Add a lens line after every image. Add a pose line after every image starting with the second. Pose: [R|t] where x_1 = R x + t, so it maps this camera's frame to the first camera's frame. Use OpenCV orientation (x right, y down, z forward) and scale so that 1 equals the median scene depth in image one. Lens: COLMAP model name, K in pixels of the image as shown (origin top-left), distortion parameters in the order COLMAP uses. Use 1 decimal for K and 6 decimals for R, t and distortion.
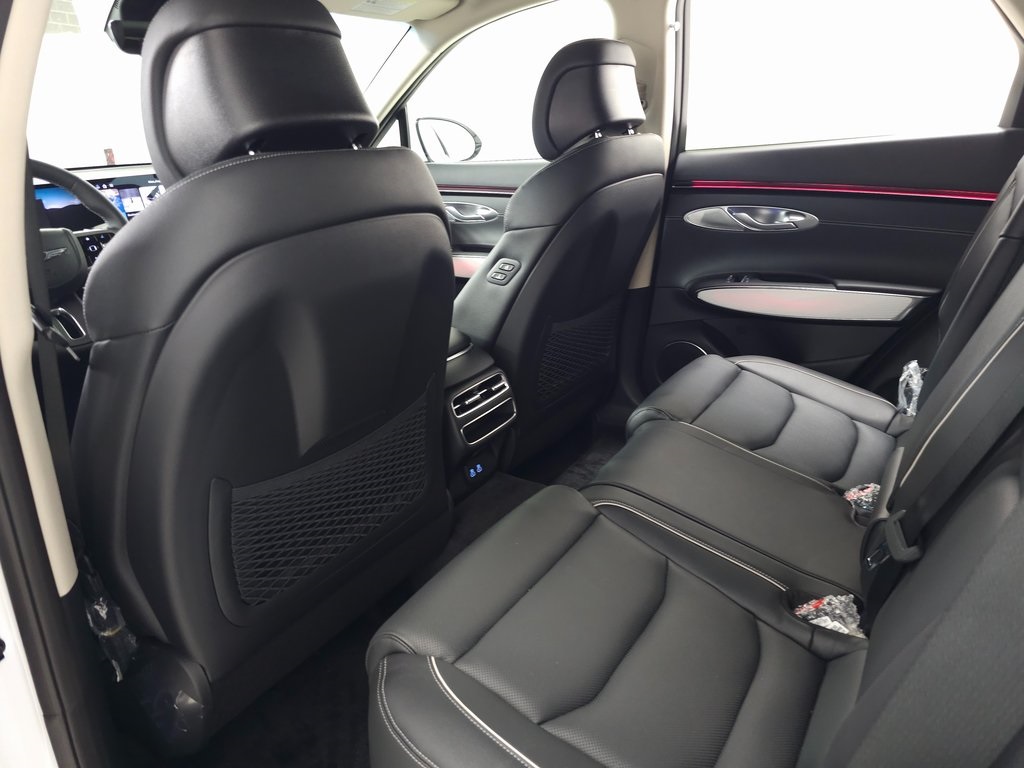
lens RADIAL K [[681.9, 0, 508.9], [0, 681.9, 370.4], [0, 0, 1]] dist [0.043799, -0.064158]
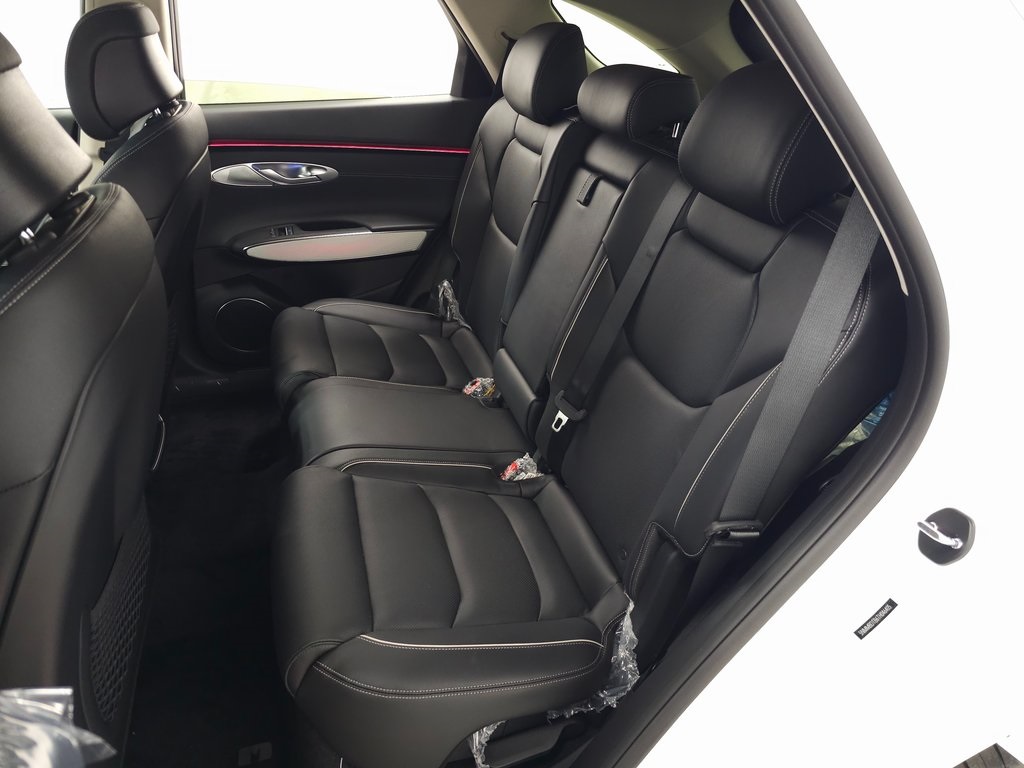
lens RADIAL K [[681.9, 0, 508.9], [0, 681.9, 370.4], [0, 0, 1]] dist [0.043799, -0.064158]
pose [[0.635124, -0.300212, 0.711681, -0.301150], [0.197422, 0.953867, 0.226190, -0.109079], [-0.746754, -0.003157, 0.665093, 0.012830]]
